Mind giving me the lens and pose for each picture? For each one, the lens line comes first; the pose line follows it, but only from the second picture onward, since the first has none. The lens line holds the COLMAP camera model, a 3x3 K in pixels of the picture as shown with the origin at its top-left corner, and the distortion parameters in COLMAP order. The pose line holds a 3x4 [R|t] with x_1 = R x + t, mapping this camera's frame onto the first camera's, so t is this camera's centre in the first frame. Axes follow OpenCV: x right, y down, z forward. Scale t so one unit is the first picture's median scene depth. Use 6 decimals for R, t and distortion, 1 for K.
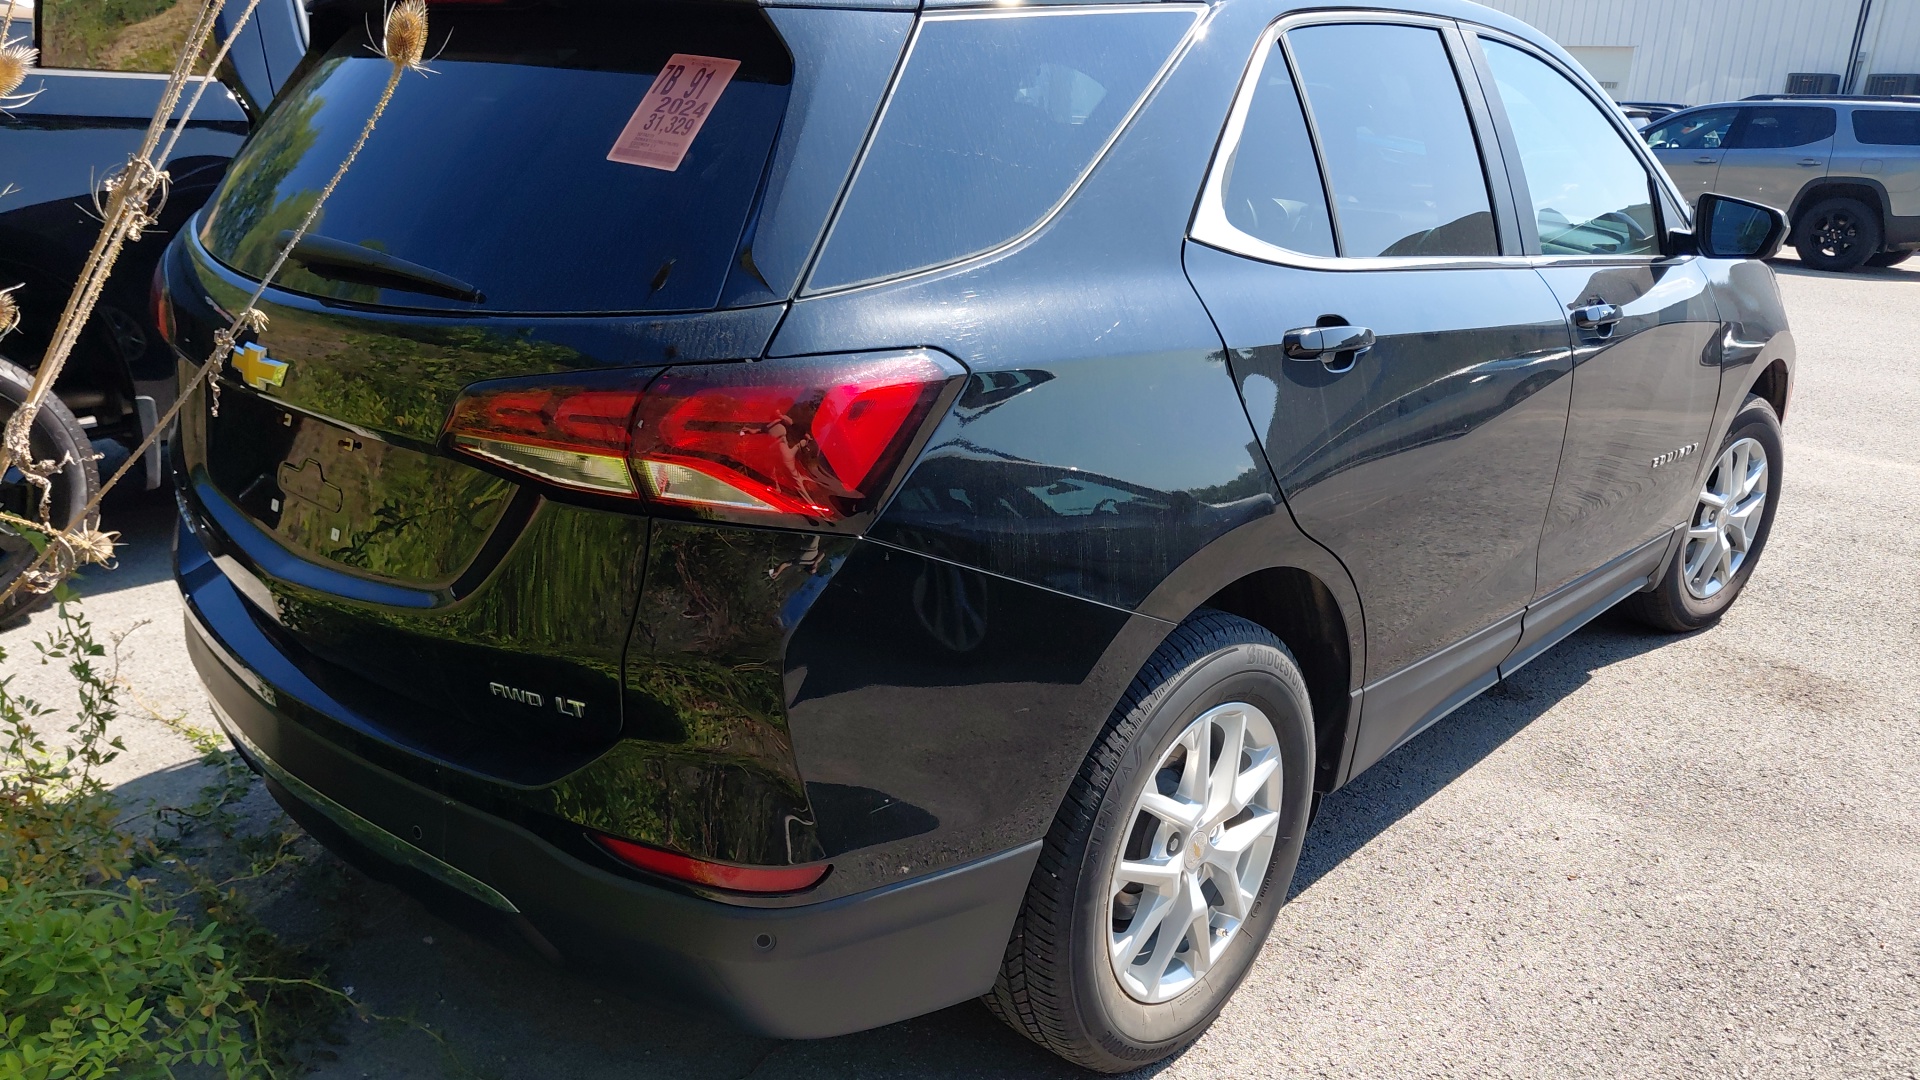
lens RADIAL K [[1404.9, 0, 960.0], [0, 1404.9, 540.0], [0, 0, 1]] dist [0.037276, -0.081765]
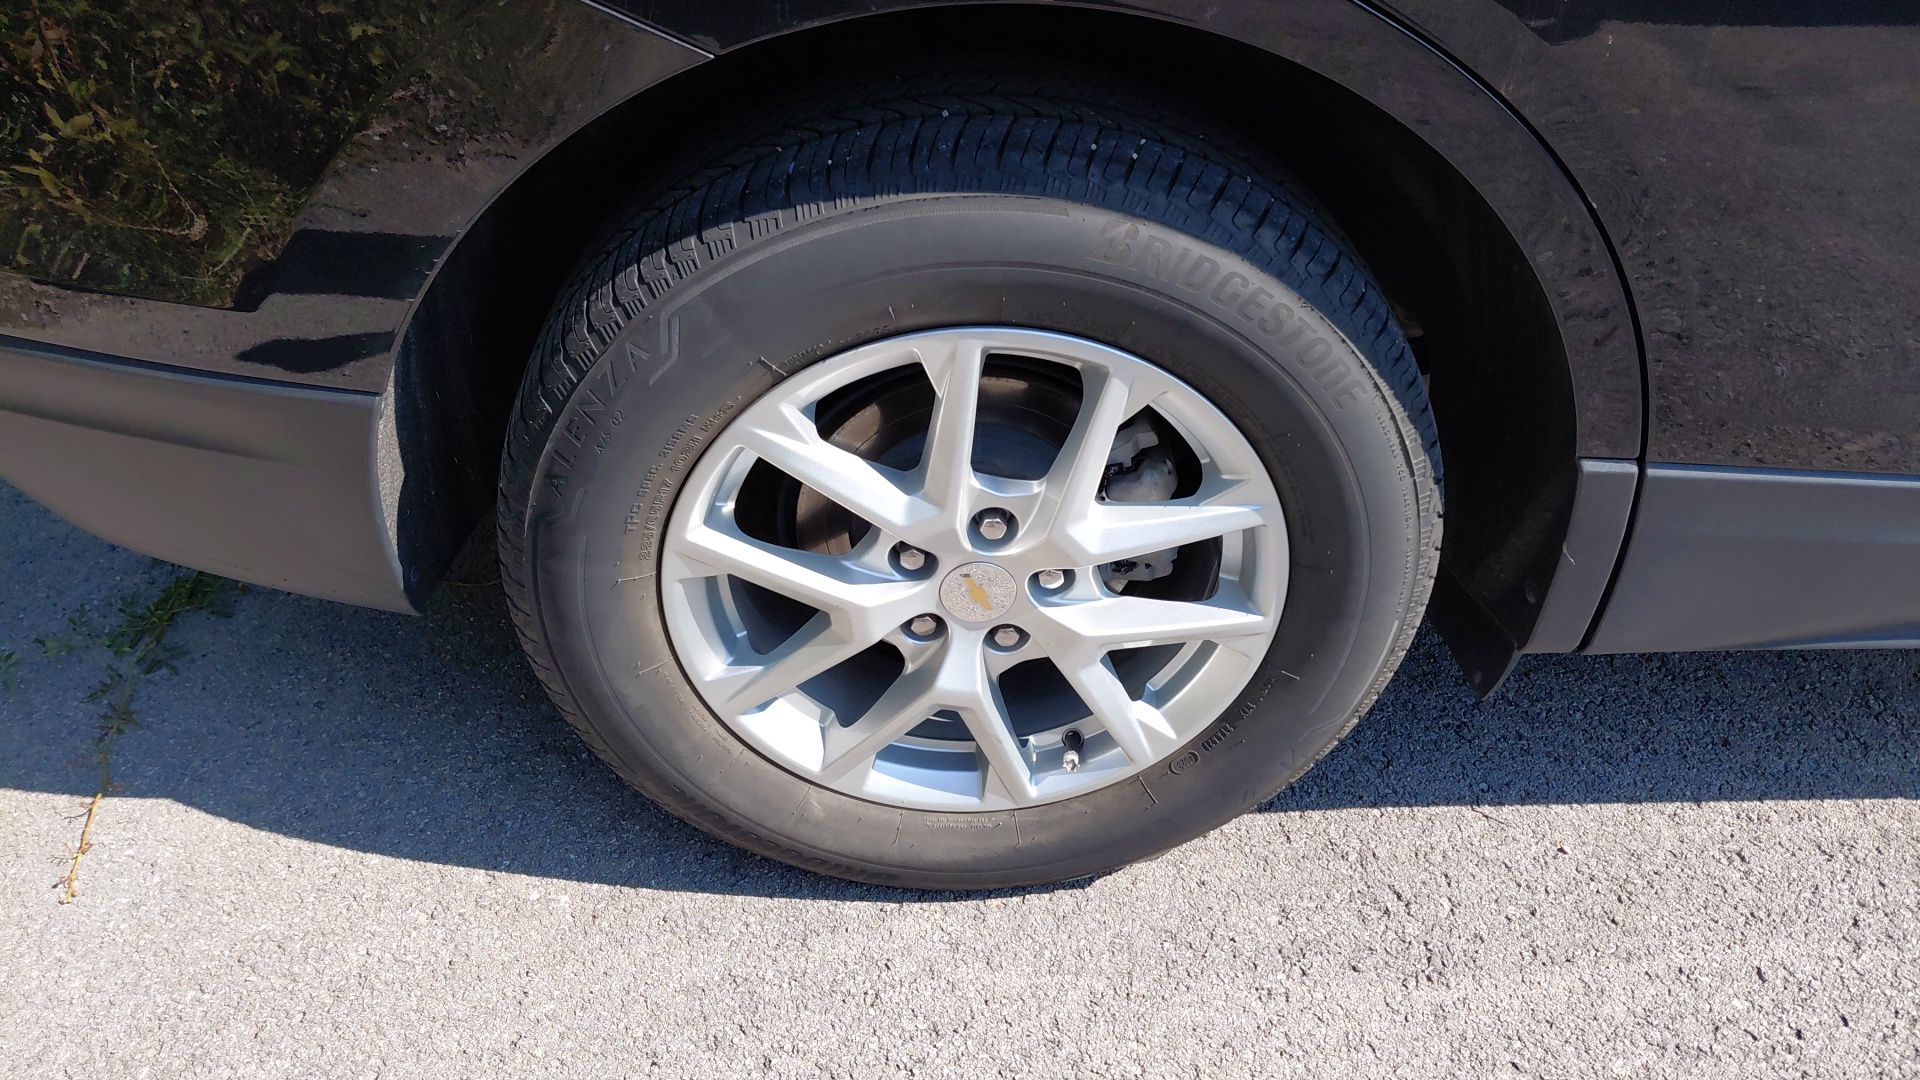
lens RADIAL K [[1404.9, 0, 960.0], [0, 1404.9, 540.0], [0, 0, 1]] dist [0.037276, -0.081765]
pose [[0.700589, 0.437003, -0.564096, 0.411628], [-0.221610, 0.884691, 0.410135, -0.000640], [0.678281, -0.162327, 0.716649, 0.601303]]
